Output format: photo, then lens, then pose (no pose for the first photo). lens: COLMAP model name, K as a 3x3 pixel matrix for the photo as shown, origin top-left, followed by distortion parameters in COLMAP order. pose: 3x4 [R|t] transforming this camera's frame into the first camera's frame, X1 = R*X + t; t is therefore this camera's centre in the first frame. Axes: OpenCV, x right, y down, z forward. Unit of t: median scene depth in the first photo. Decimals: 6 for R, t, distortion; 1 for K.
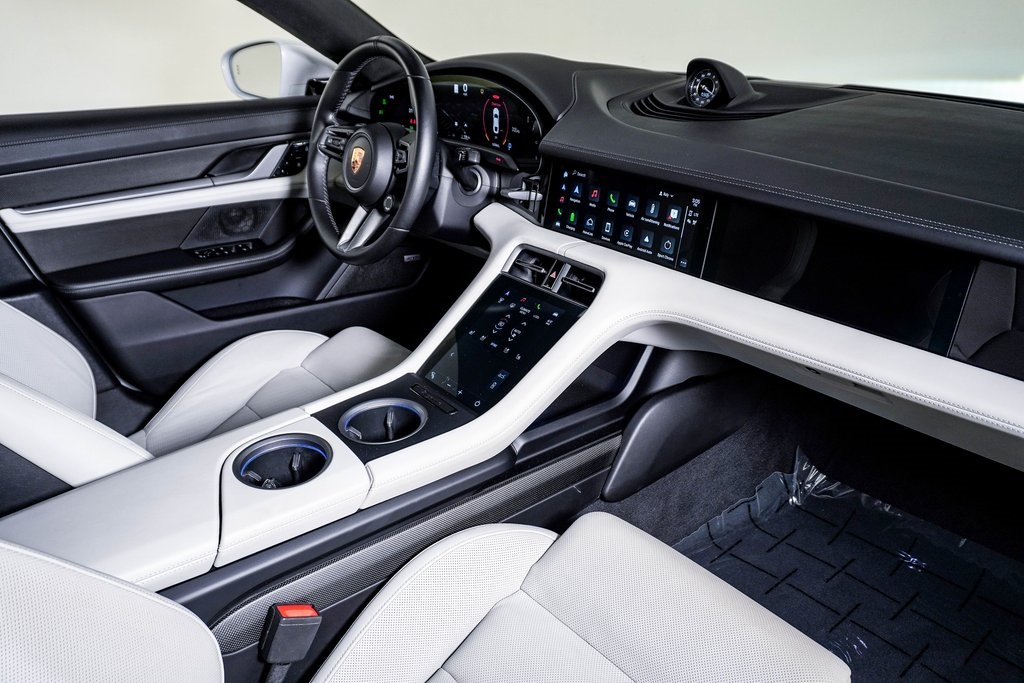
lens RADIAL K [[774.3, 0, 516.3], [0, 774.3, 342.7], [0, 0, 1]] dist [-0.050469, -0.007461]
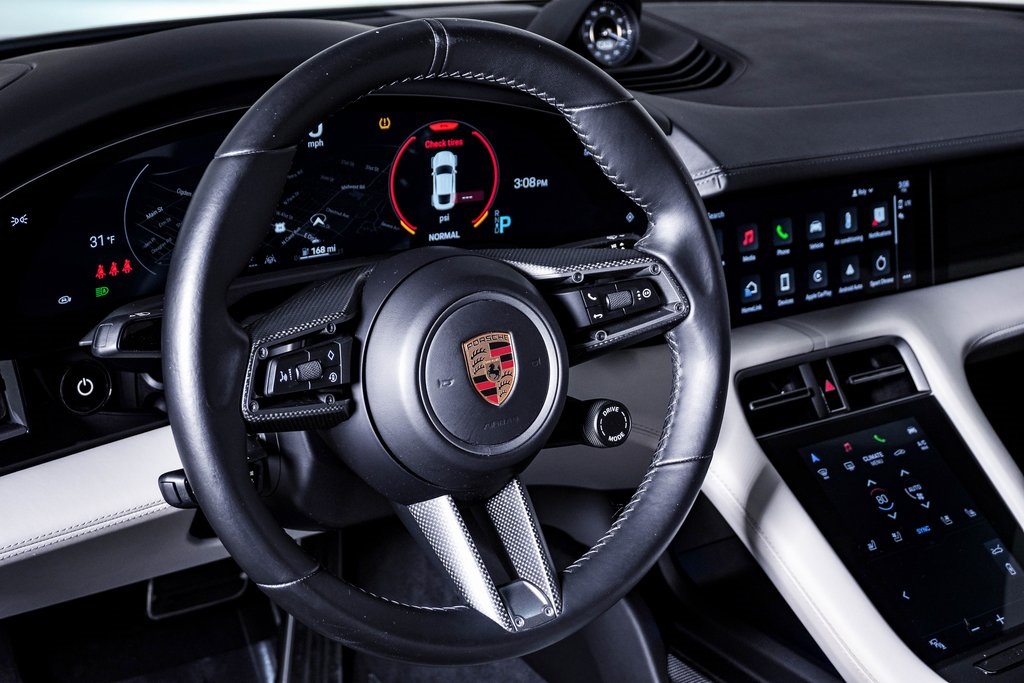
lens RADIAL K [[1511.6, 0, 502.8], [0, 1511.6, 341.0], [0, 0, 1]] dist [-0.033405, 0.000000]
pose [[0.093687, -0.320550, 0.942587, -0.996301], [0.390132, 0.882856, 0.261461, -0.498303], [-0.915980, 0.343237, 0.207769, 1.001086]]
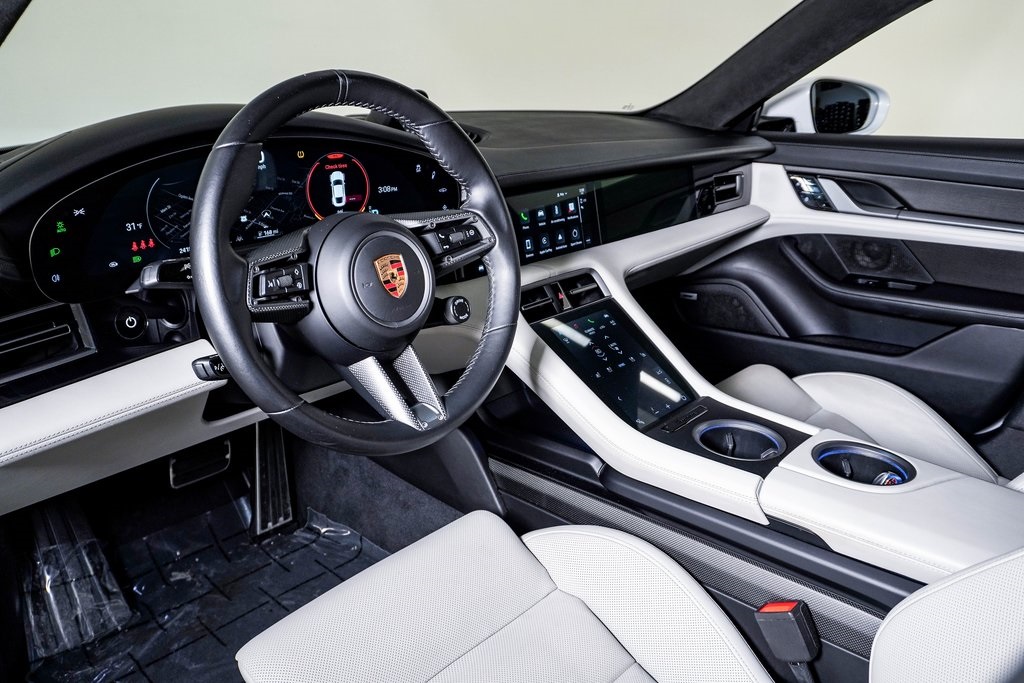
lens RADIAL K [[802.7, 0, 518.3], [0, 802.7, 344.3], [0, 0, 1]] dist [-0.053917, 0.015719]
pose [[-0.164801, -0.310084, 0.936316, -0.952975], [0.413609, 0.840071, 0.351009, -0.431204], [-0.895415, 0.445116, -0.010192, 1.112529]]
